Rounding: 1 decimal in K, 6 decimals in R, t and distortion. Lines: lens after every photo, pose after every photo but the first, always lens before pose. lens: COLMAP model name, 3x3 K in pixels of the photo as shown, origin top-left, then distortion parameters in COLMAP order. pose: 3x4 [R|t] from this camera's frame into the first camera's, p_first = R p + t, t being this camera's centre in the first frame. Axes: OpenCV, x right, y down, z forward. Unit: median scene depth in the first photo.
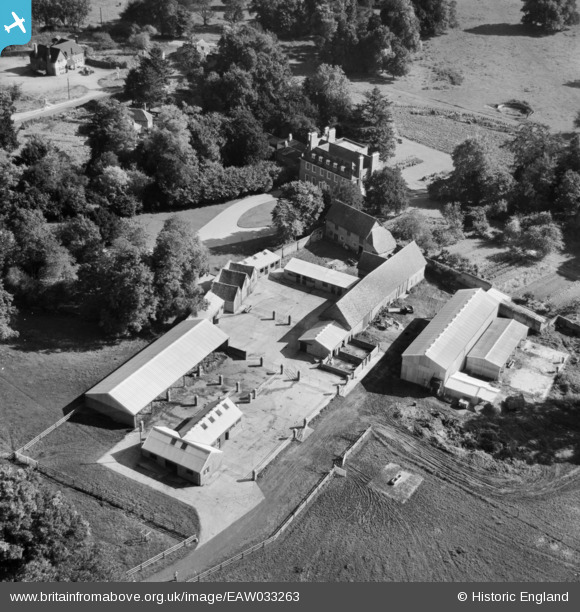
lens RADIAL K [[962.1, 0, 290.0], [0, 962.1, 306.0], [0, 0, 1]] dist [-0.025426, 0.118152]
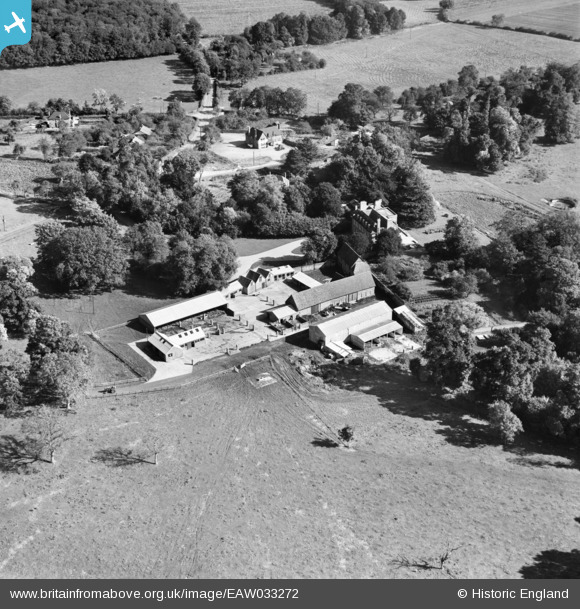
lens RADIAL K [[957.4, 0, 290.0], [0, 957.4, 304.5], [0, 0, 1]] dist [-0.025426, 0.118152]
pose [[0.921025, 0.146608, -0.360858, 0.547138], [-0.171417, 0.984483, -0.037538, 0.065423], [0.349755, 0.096431, 0.931865, -0.498922]]
